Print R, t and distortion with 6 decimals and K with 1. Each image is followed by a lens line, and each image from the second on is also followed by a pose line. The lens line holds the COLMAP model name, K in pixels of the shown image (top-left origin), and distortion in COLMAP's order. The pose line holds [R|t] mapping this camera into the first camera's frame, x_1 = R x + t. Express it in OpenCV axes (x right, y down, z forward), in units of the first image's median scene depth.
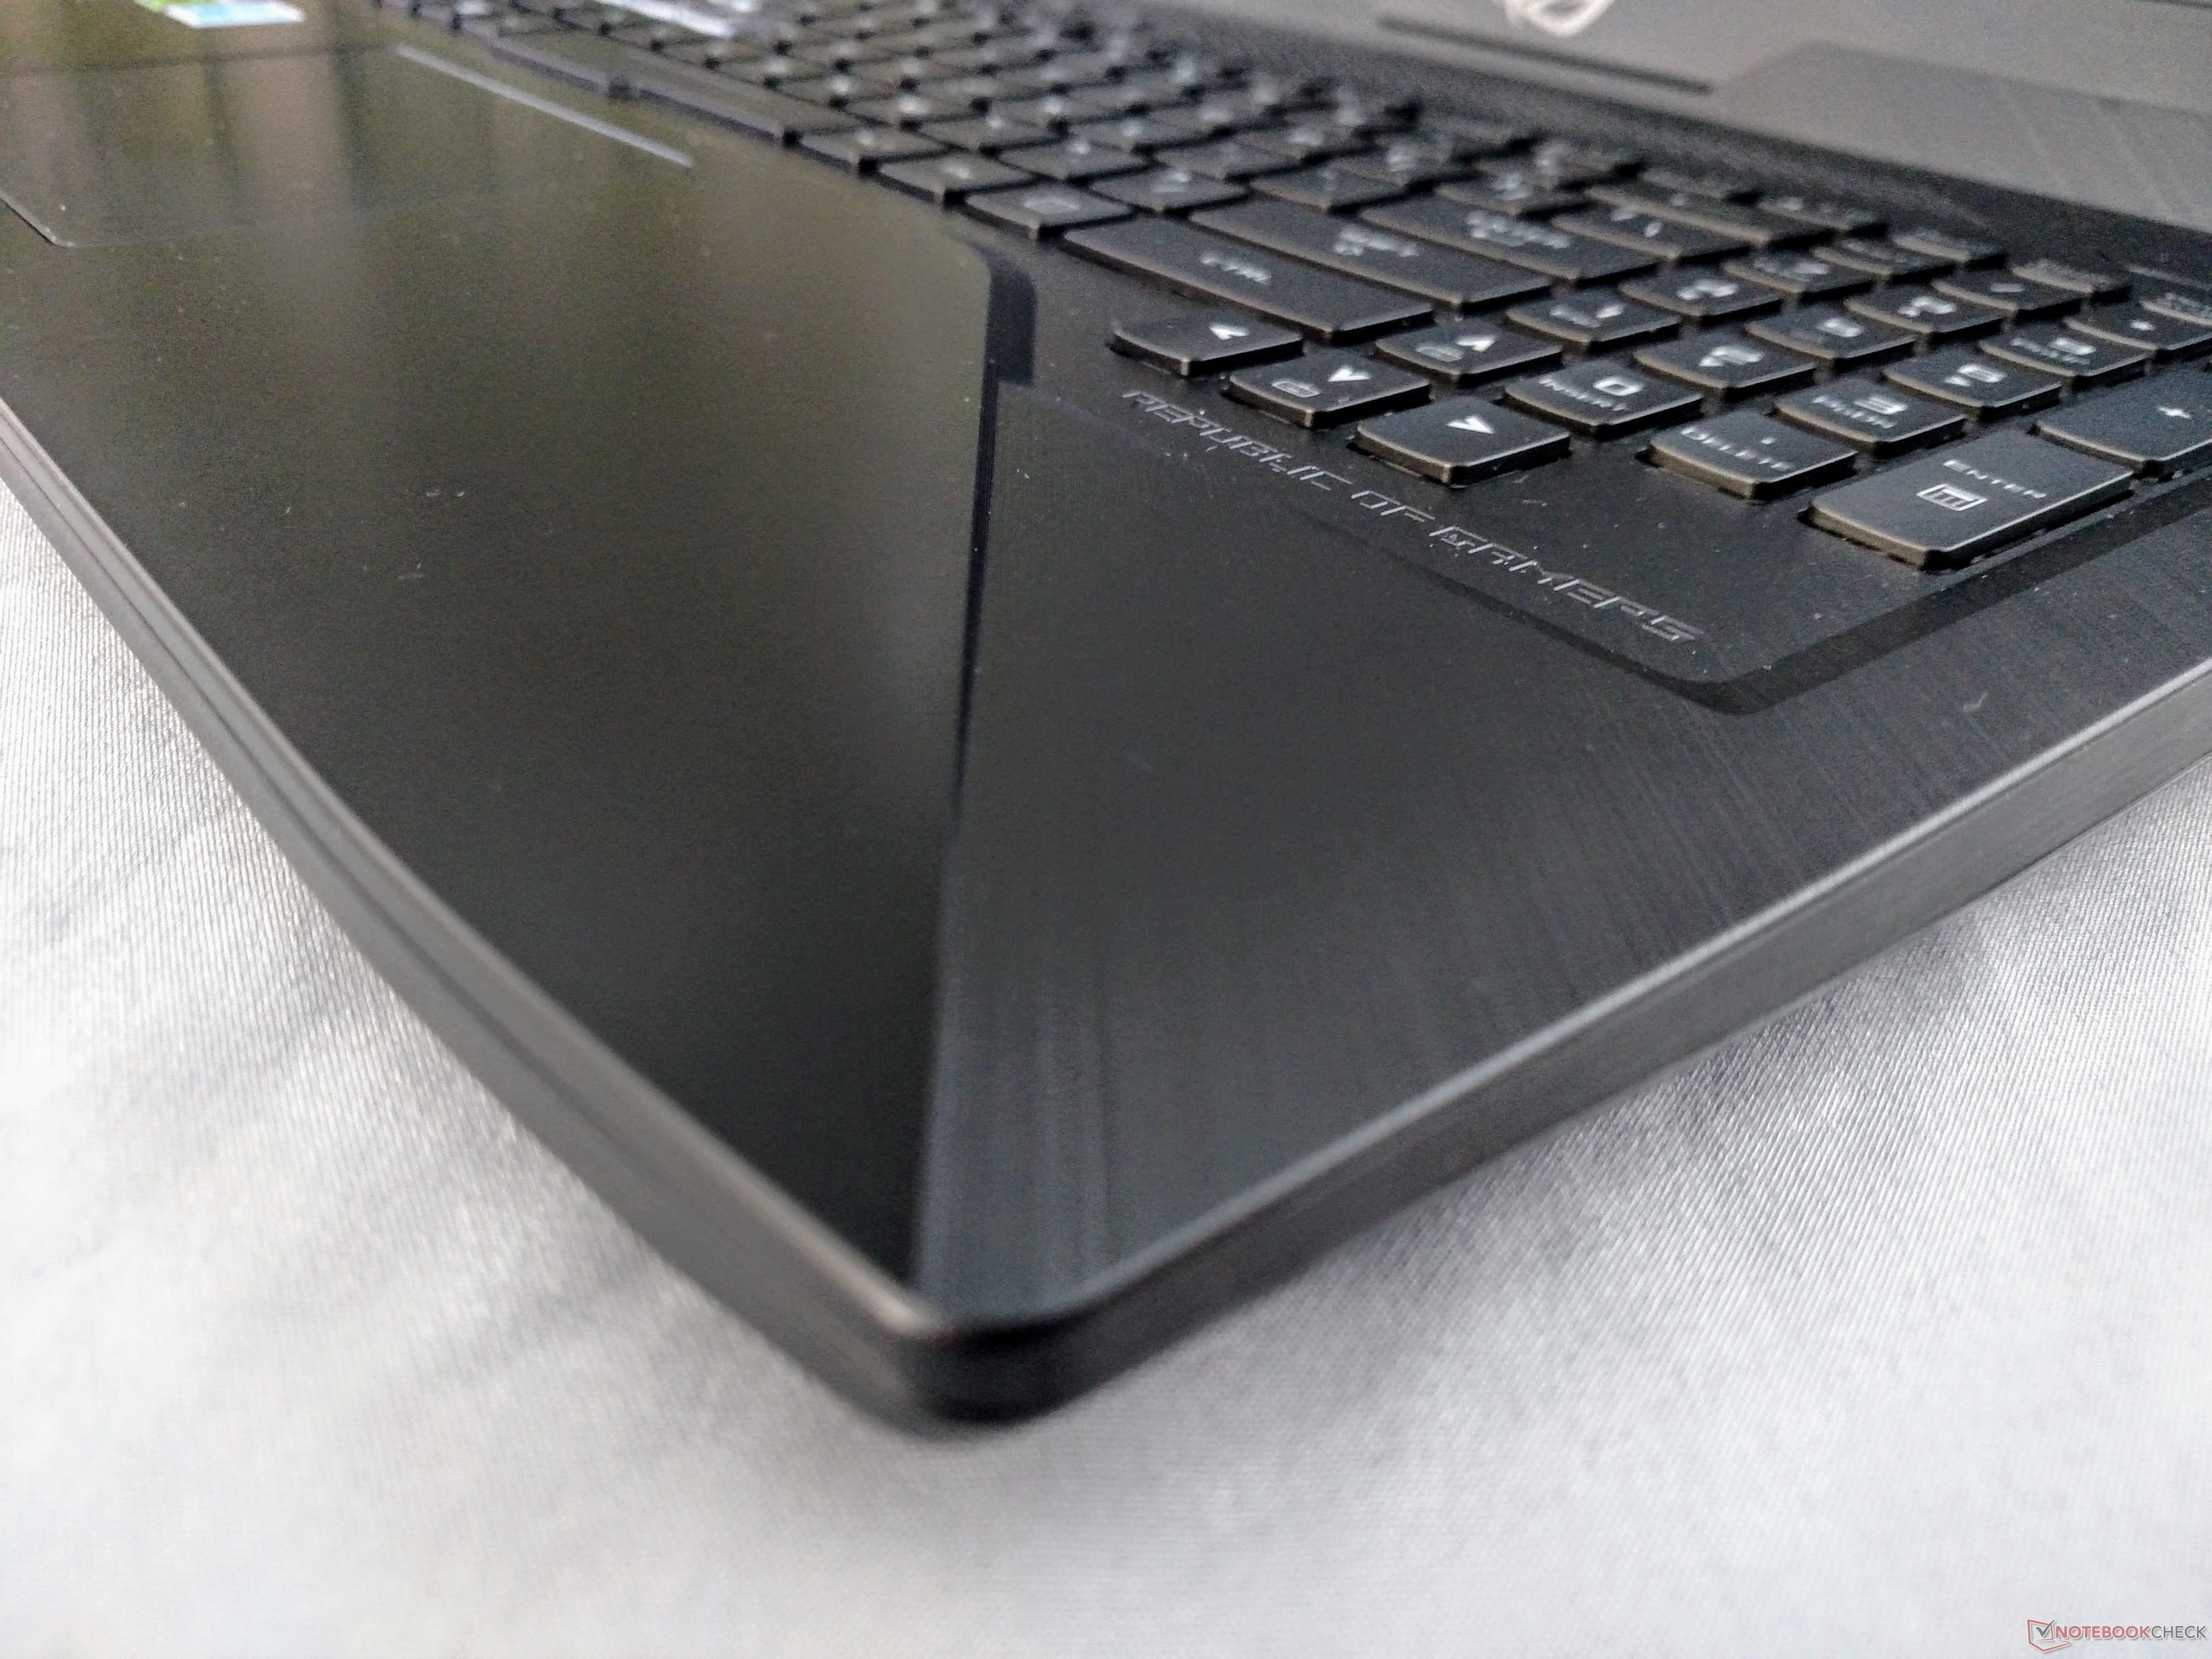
lens RADIAL K [[1797.2, 0, 1100.3], [0, 1797.2, 841.8], [0, 0, 1]] dist [-0.014872, -0.005310]
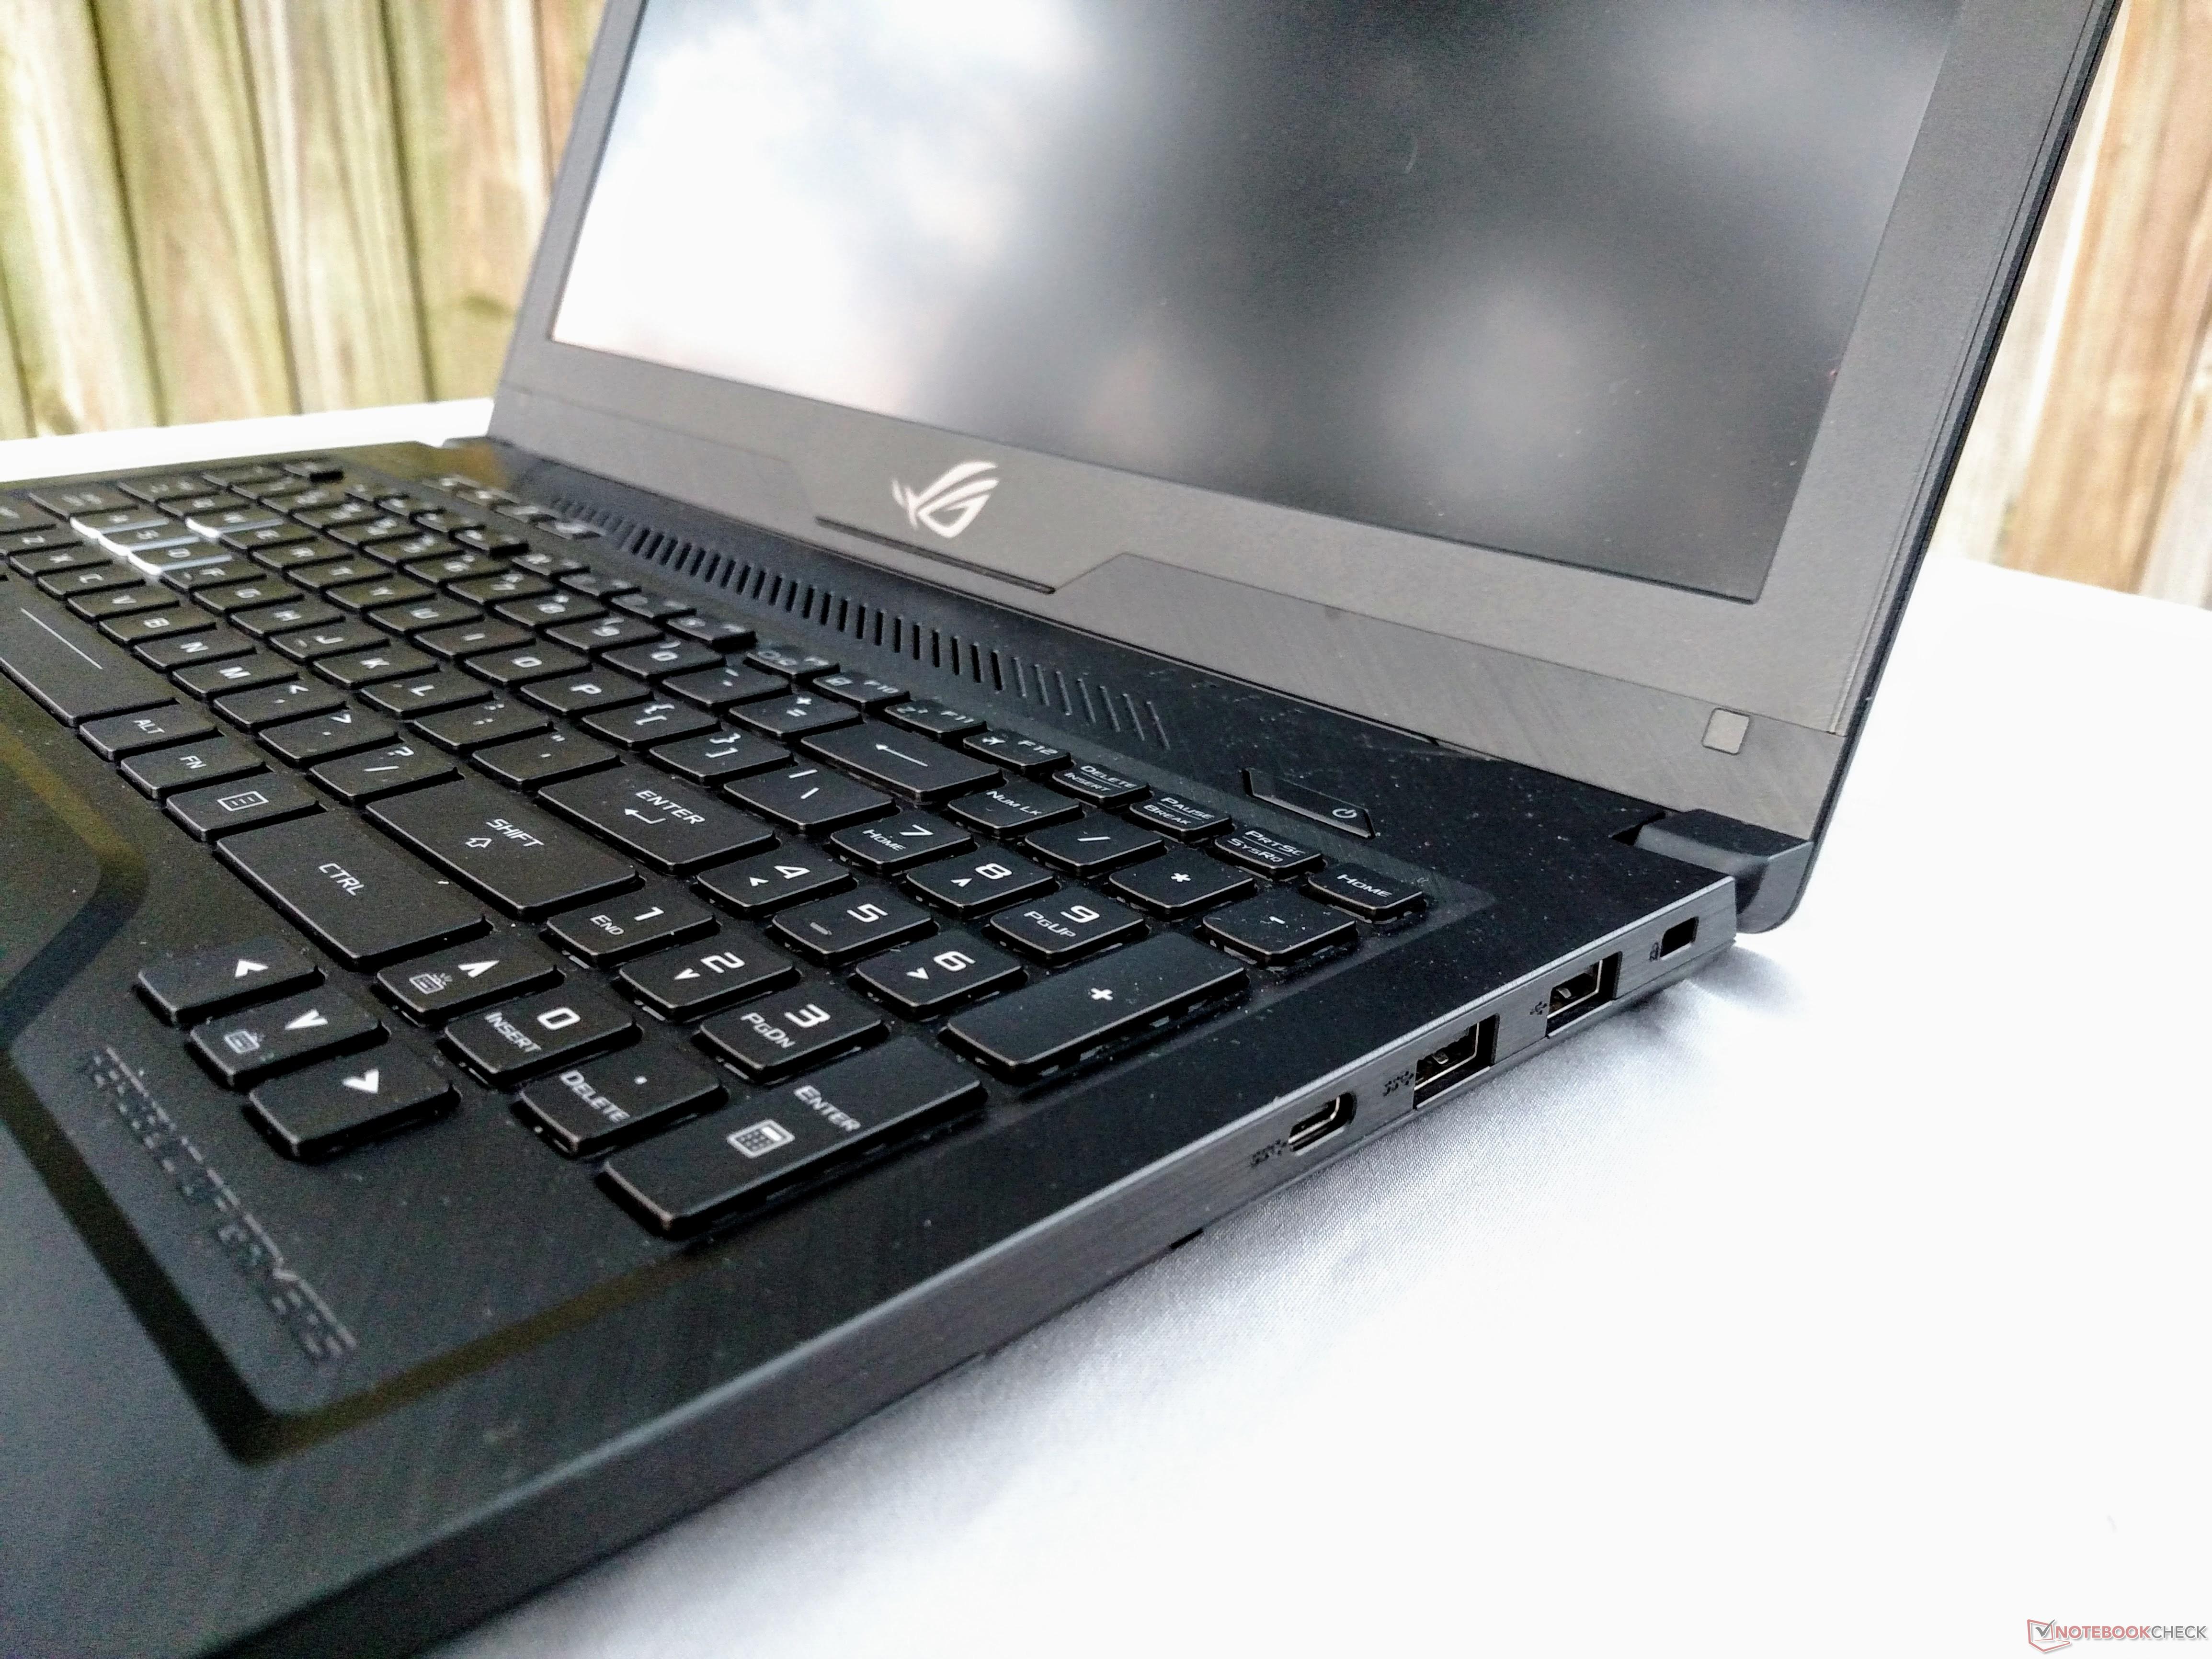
lens RADIAL K [[1797.2, 0, 1100.3], [0, 1797.2, 841.8], [0, 0, 1]] dist [-0.014872, -0.005310]
pose [[0.996952, -0.058279, 0.051869, 0.469440], [0.066101, 0.984115, -0.164765, -0.130906], [-0.041443, 0.167691, 0.984968, -0.083287]]
